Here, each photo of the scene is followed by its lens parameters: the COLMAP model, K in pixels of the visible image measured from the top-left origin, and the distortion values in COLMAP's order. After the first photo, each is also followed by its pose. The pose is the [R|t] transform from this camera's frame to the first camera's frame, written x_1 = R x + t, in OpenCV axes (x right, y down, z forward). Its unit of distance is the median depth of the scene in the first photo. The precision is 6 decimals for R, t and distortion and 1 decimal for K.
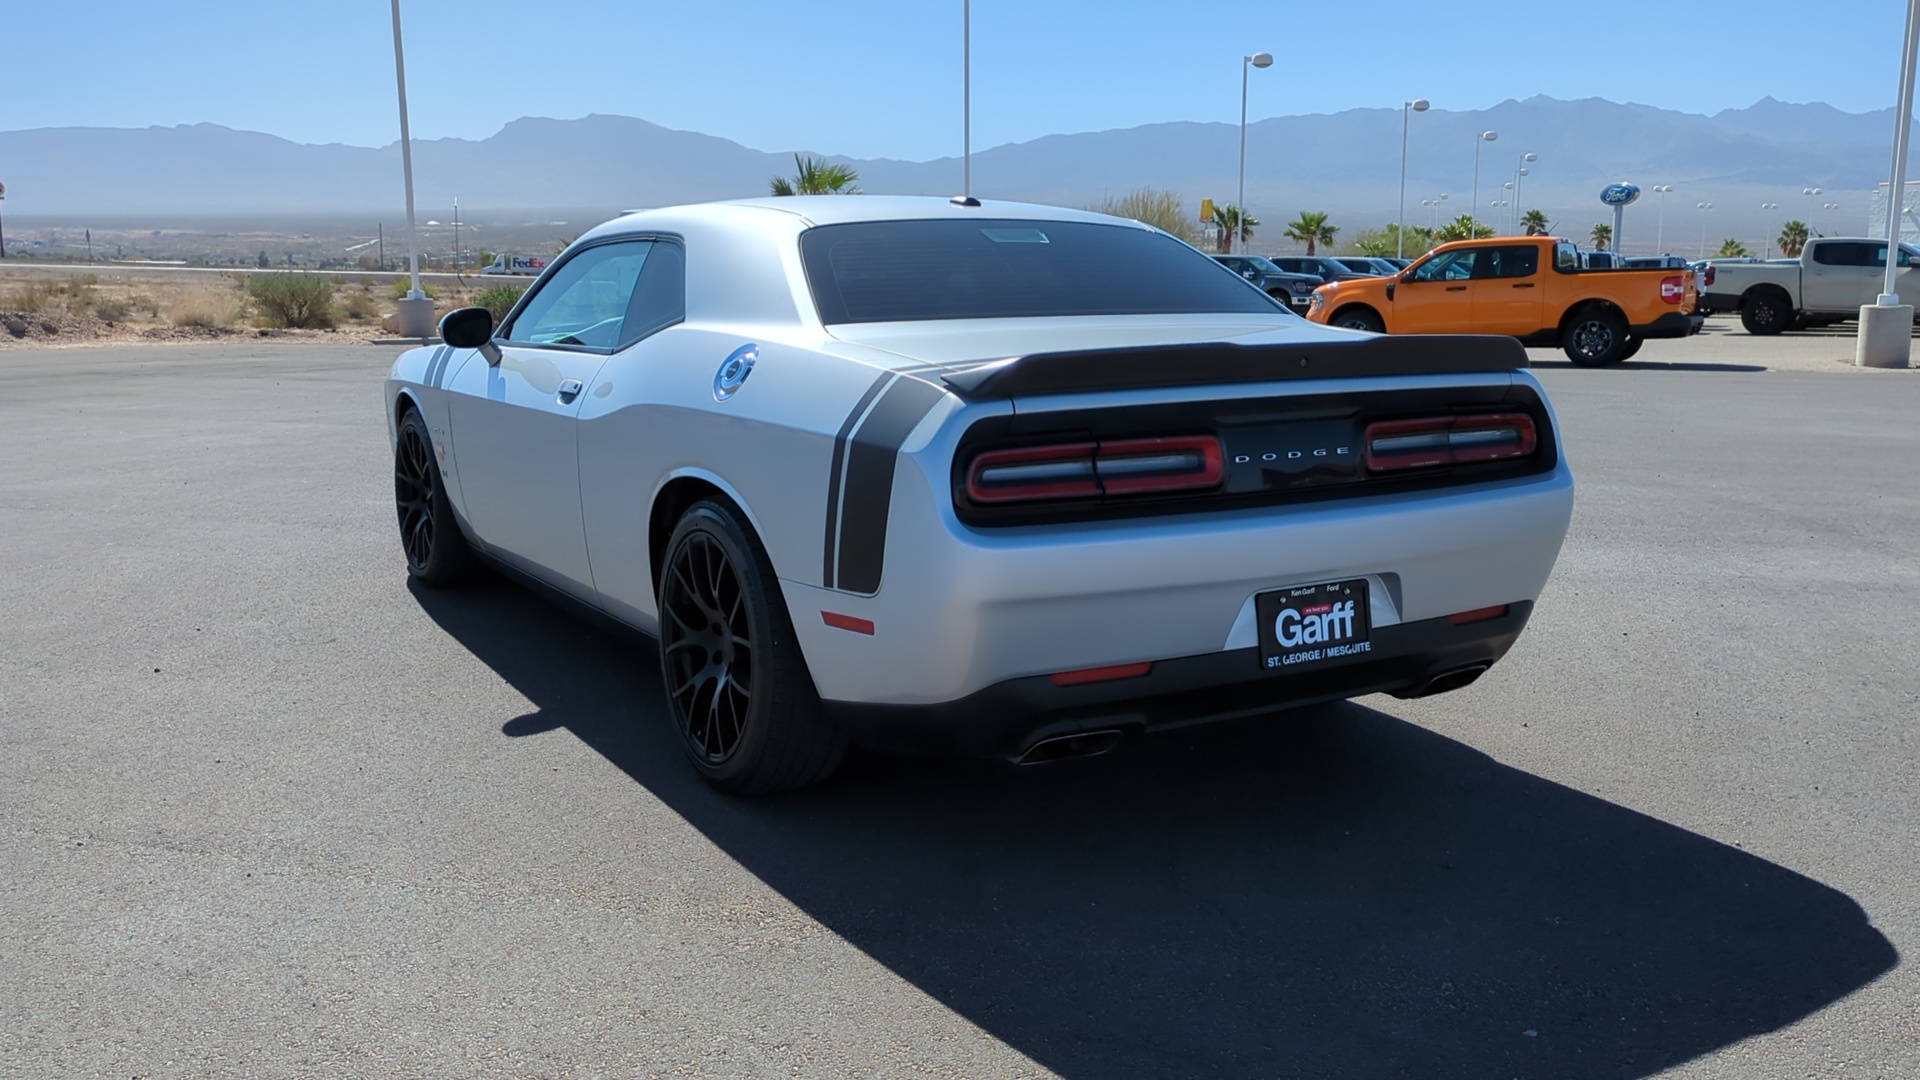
lens RADIAL K [[1655.9, 0, 976.9], [0, 1655.9, 539.2], [0, 0, 1]] dist [0.067102, -0.053828]
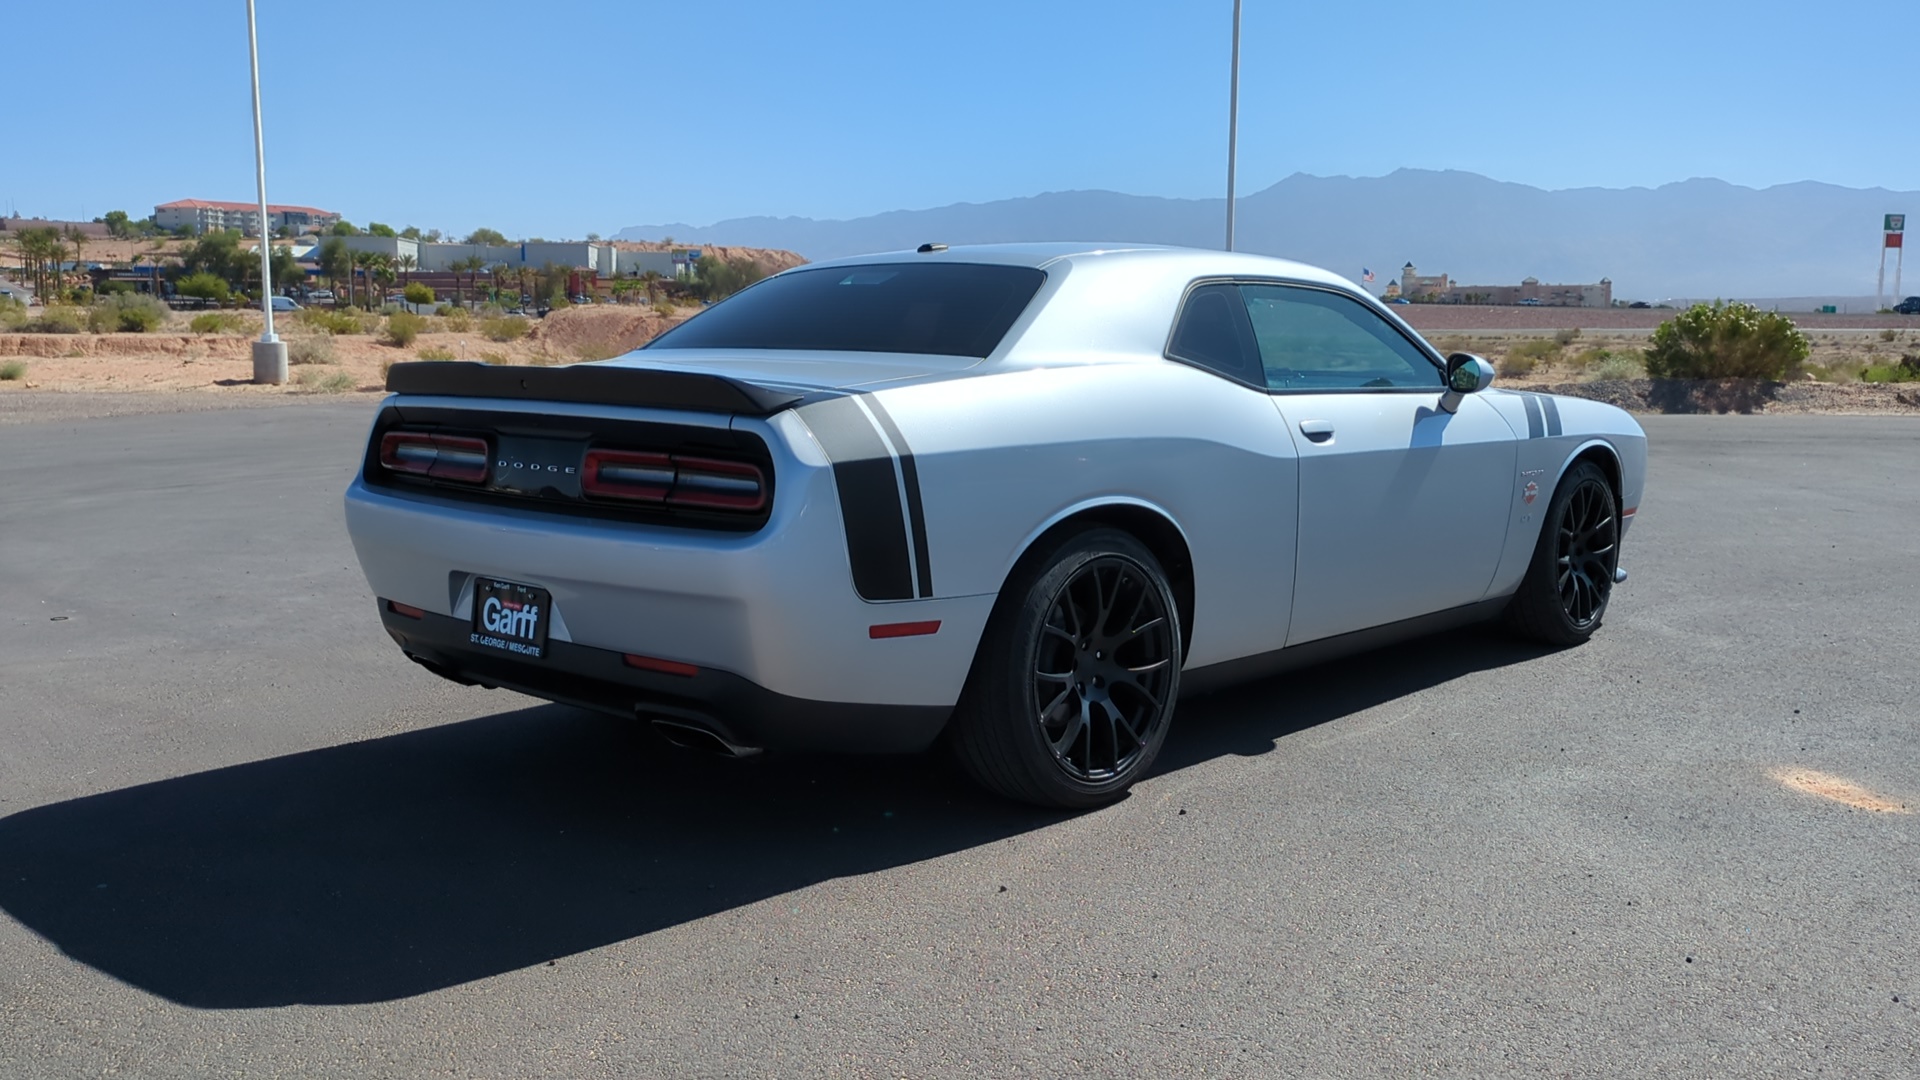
lens RADIAL K [[1655.9, 0, 1000.0], [0, 1655.9, 549.7], [0, 0, 1]] dist [0.067102, -0.053828]
pose [[0.290193, 0.126896, -0.948517, 1.352673], [-0.162813, 0.983266, 0.081733, -0.138654], [0.943016, 0.130713, 0.305997, 0.961899]]
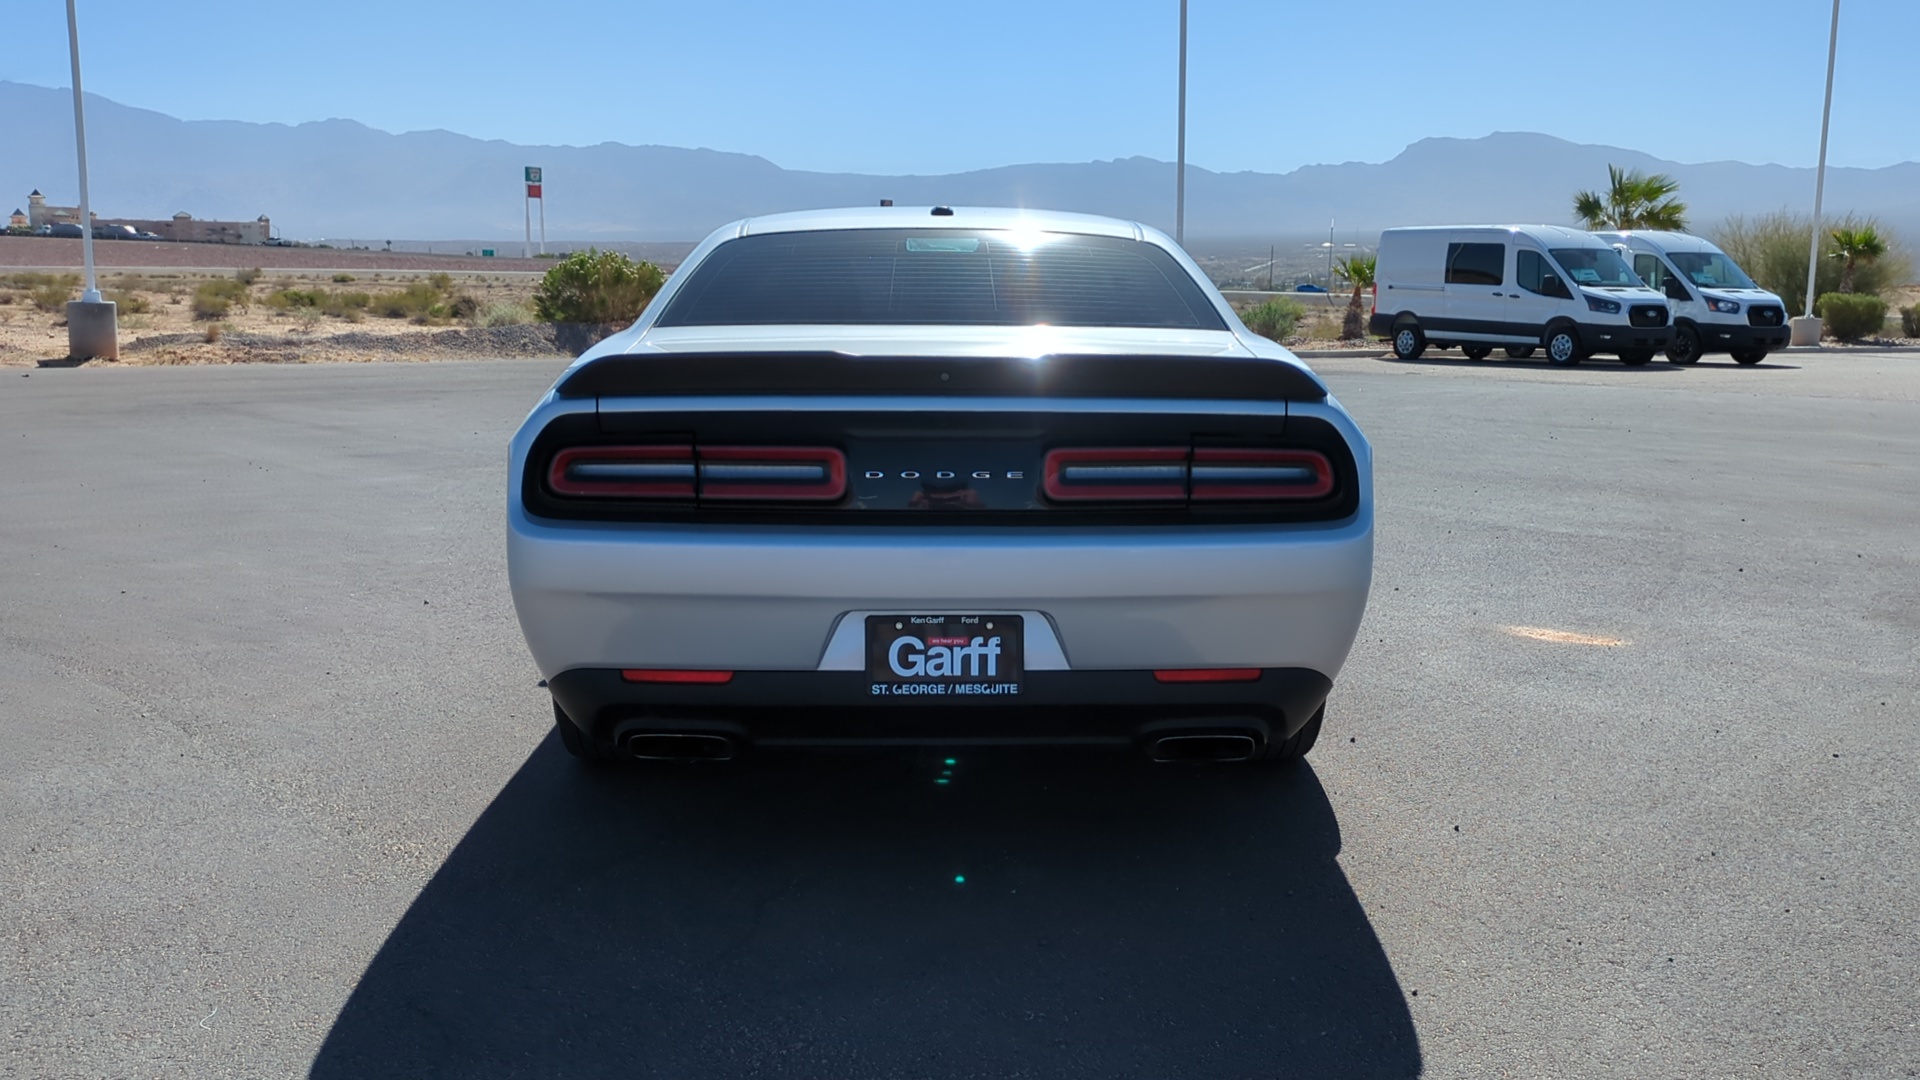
lens RADIAL K [[1655.9, 0, 966.0], [0, 1655.9, 538.8], [0, 0, 1]] dist [0.067102, -0.053828]
pose [[0.868507, 0.083415, -0.488608, 0.664098], [-0.089266, 0.995943, 0.011356, -0.026536], [0.487573, 0.033753, 0.872430, 0.189731]]
